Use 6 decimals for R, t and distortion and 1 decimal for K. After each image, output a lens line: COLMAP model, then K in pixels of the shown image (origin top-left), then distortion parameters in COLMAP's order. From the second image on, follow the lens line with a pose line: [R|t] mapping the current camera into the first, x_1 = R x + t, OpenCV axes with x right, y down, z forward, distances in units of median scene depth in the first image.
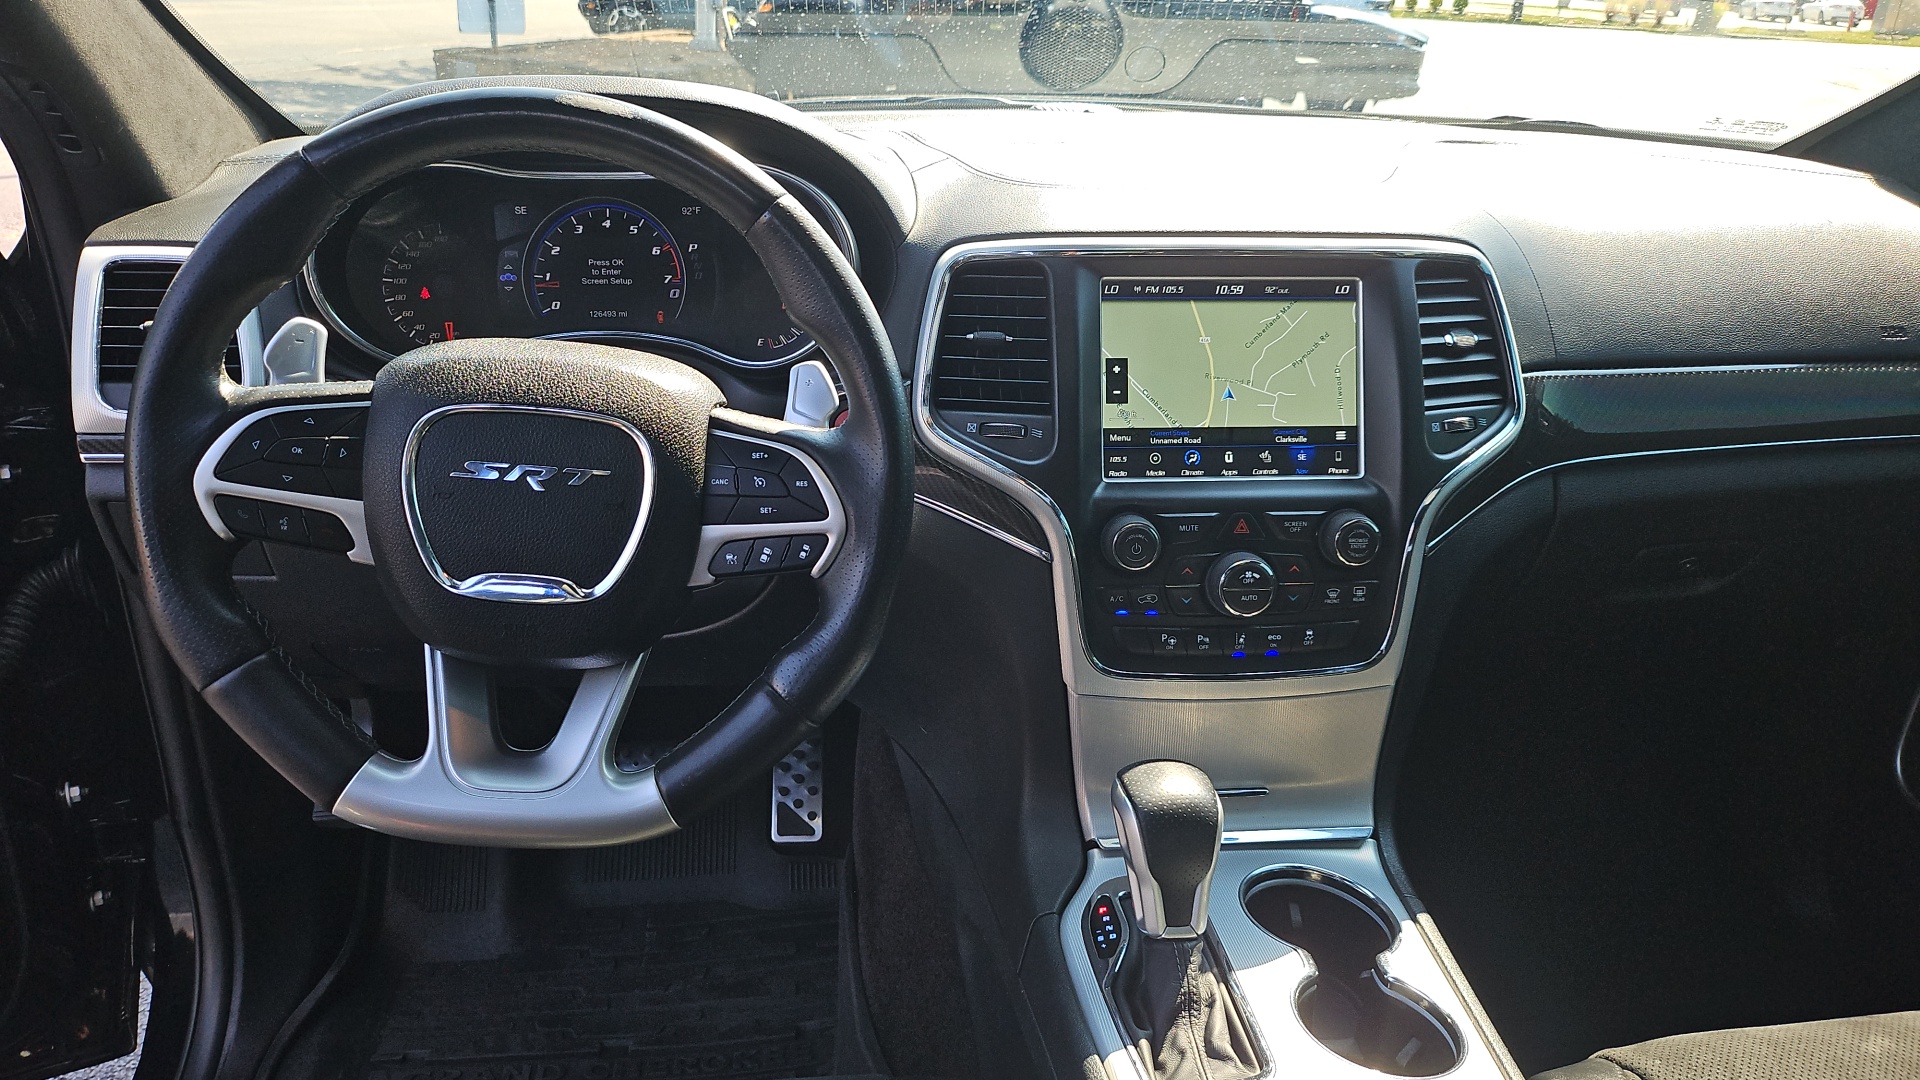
lens RADIAL K [[1313.3, 0, 961.1], [0, 1313.3, 499.9], [0, 0, 1]] dist [0.058325, -0.078107]
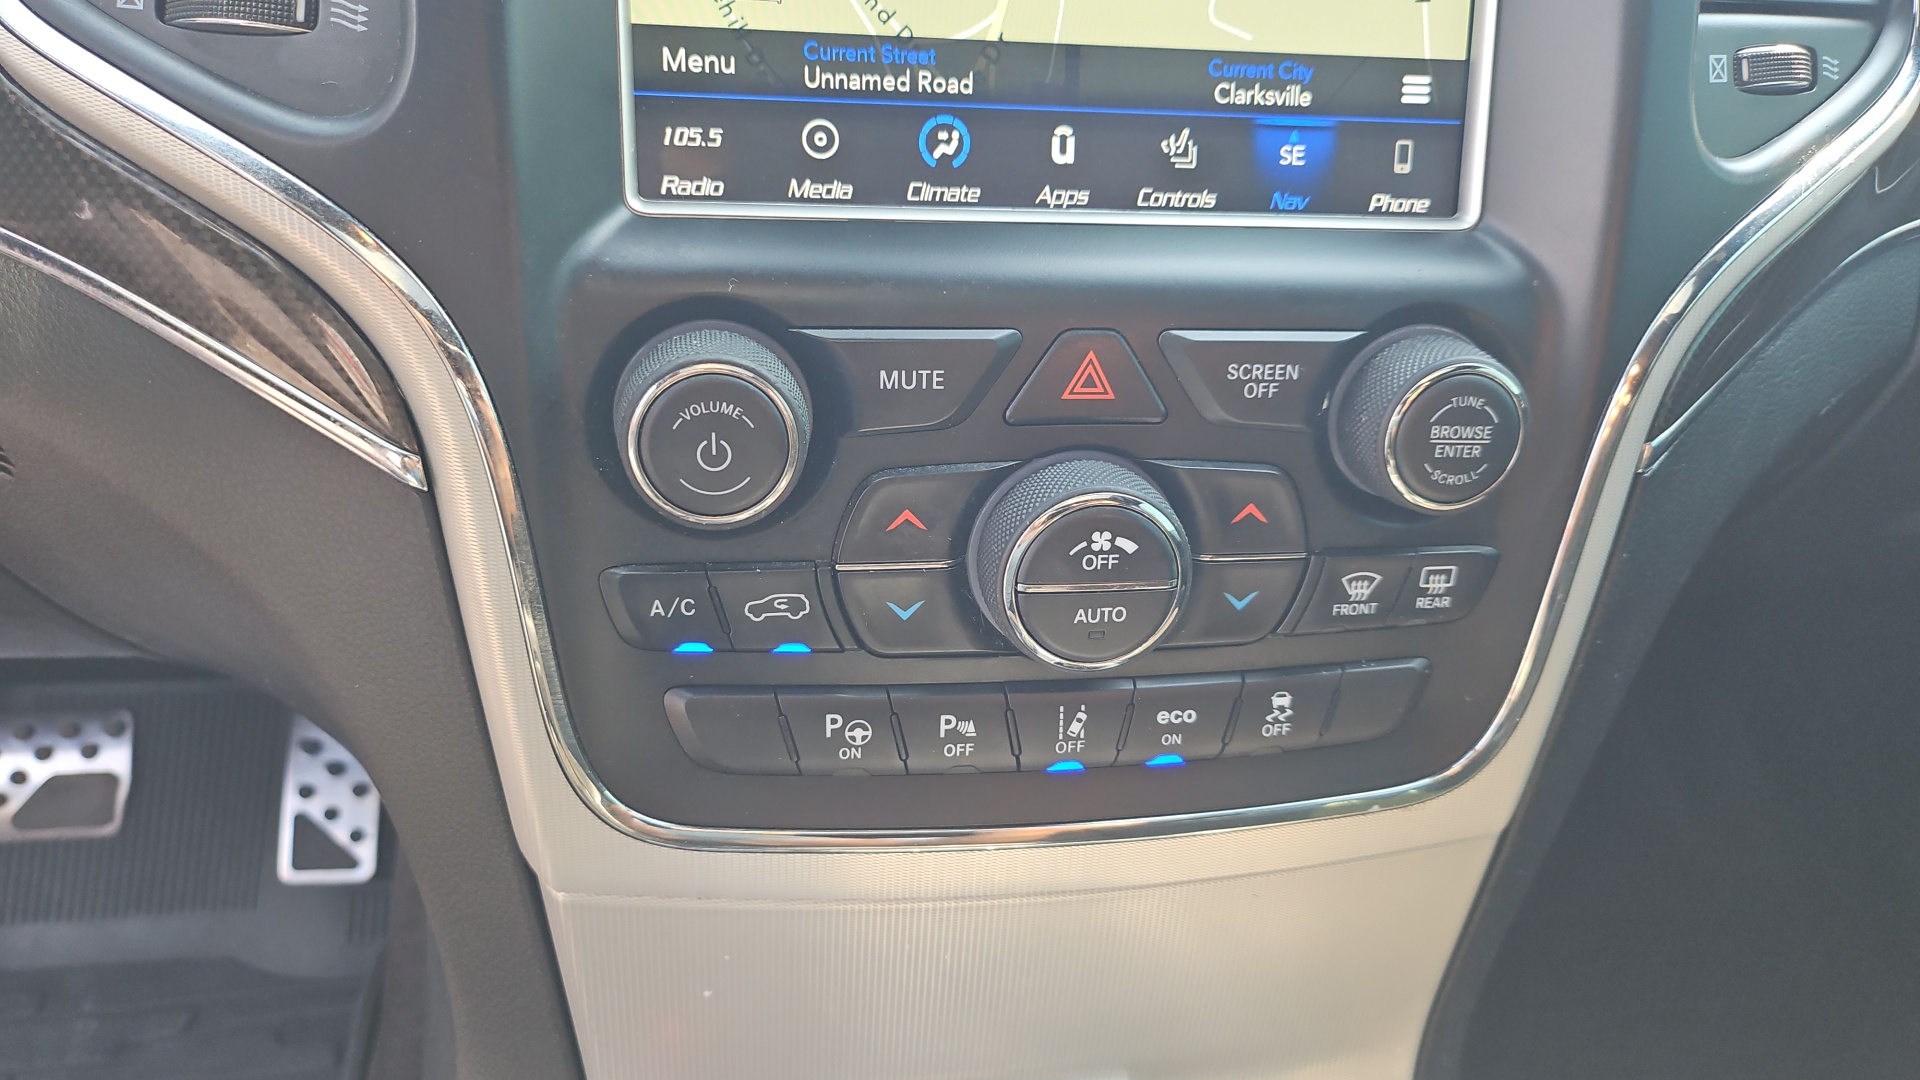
lens RADIAL K [[1440.5, 0, 978.4], [0, 1440.5, 531.9], [0, 0, 1]] dist [0.030426, -0.073164]
pose [[0.995919, 0.012940, 0.089323, 0.157558], [-0.028247, 0.984638, 0.172310, -0.000966], [-0.085721, -0.174130, 0.980984, 0.666375]]
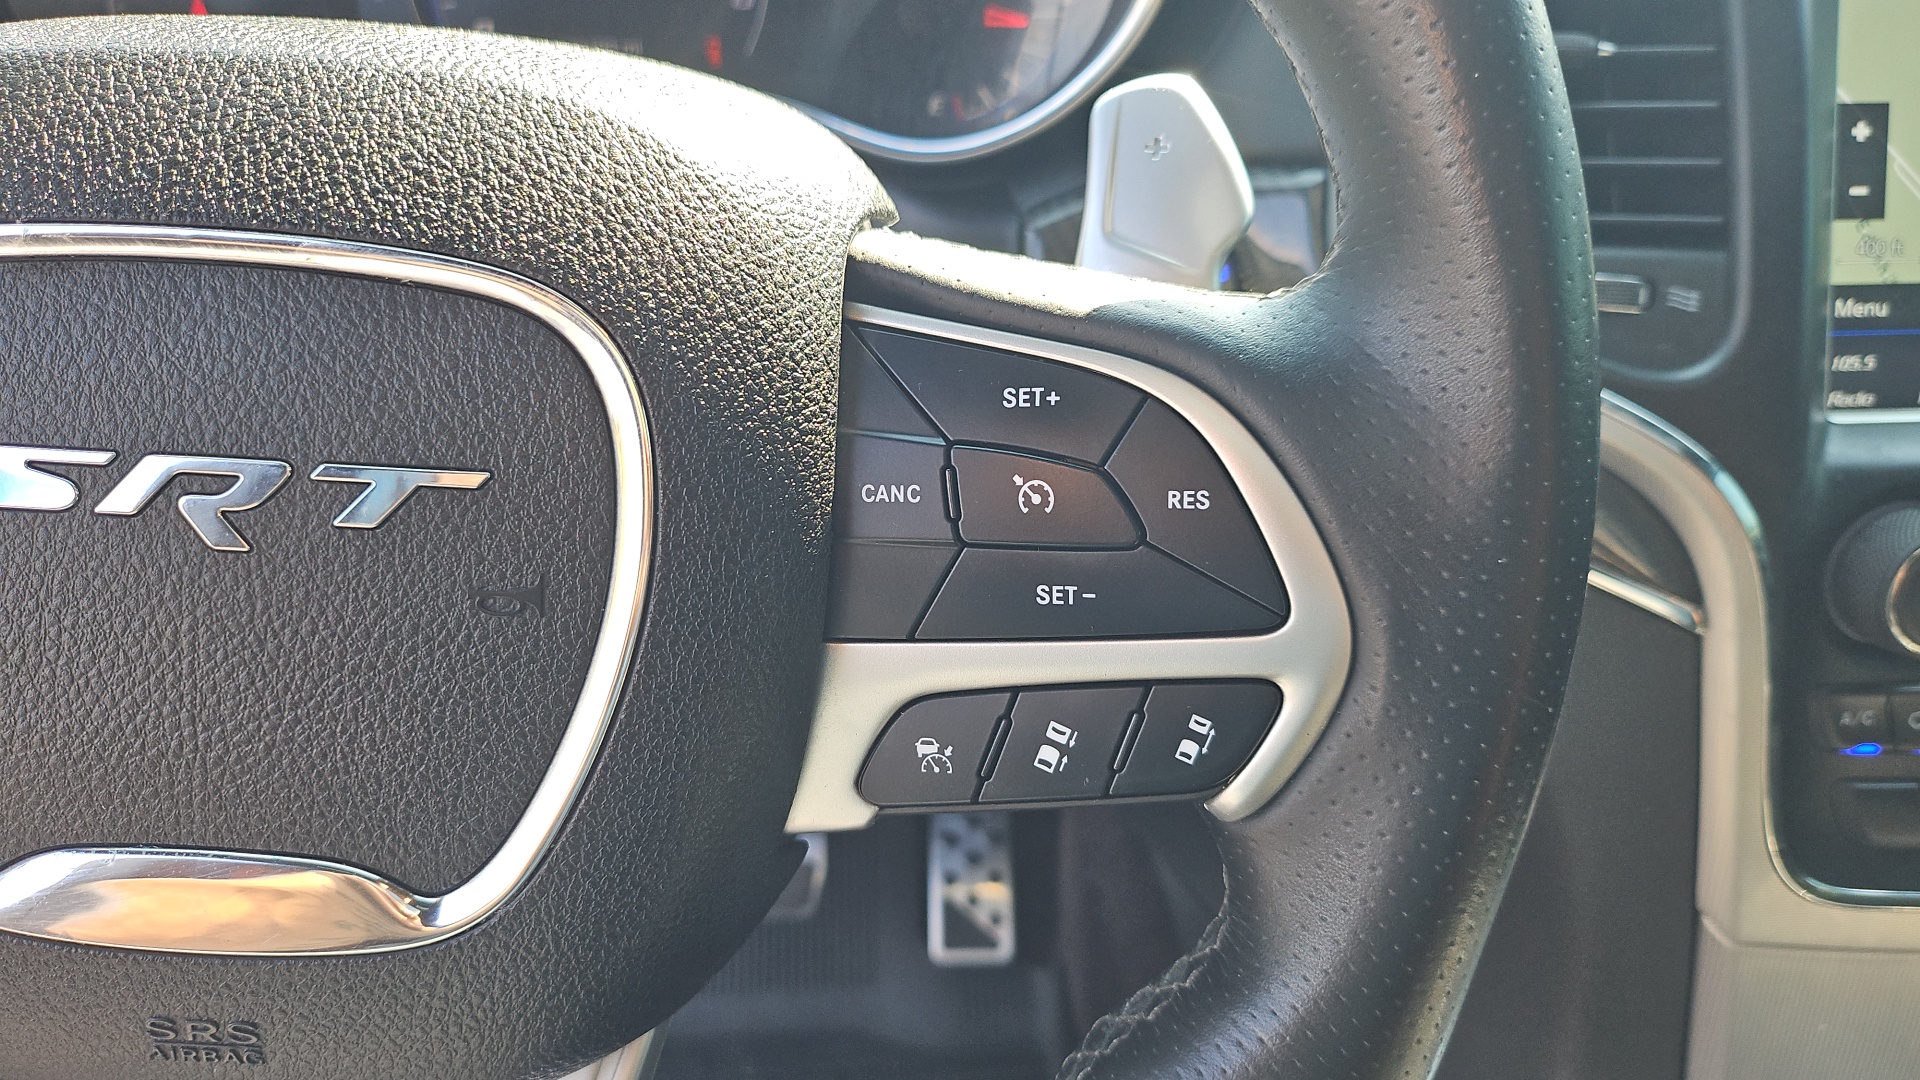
lens RADIAL K [[1440.5, 0, 978.4], [0, 1440.5, 531.9], [0, 0, 1]] dist [0.030426, -0.073164]
pose [[0.997030, -0.007066, -0.076688, -0.111409], [0.014886, 0.994684, 0.101894, -0.028755], [0.075560, -0.102733, 0.991835, 0.550163]]
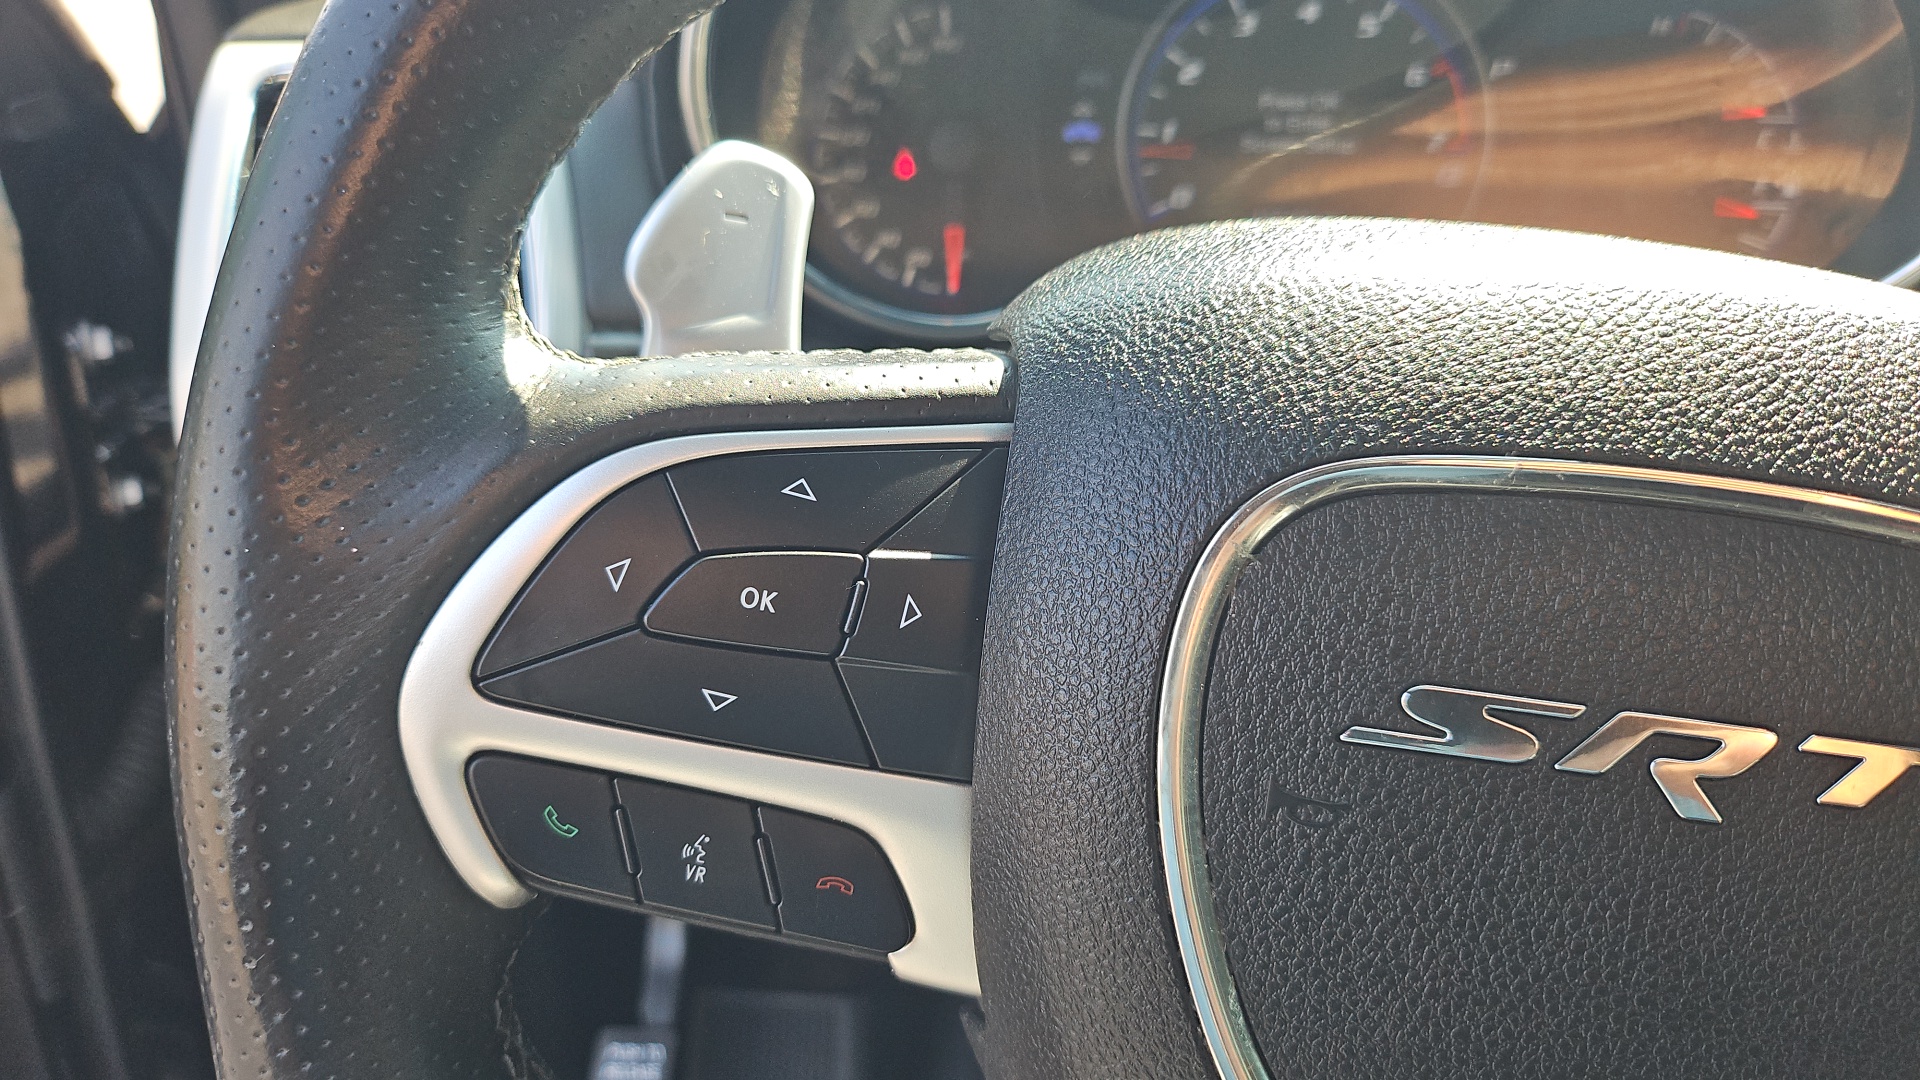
lens RADIAL K [[1440.5, 0, 978.4], [0, 1440.5, 531.9], [0, 0, 1]] dist [0.030426, -0.073164]
pose [[0.987574, 0.050071, -0.148964, -0.314811], [-0.047961, 0.998692, 0.017723, -0.044416], [0.149656, -0.010359, 0.988684, 0.545833]]
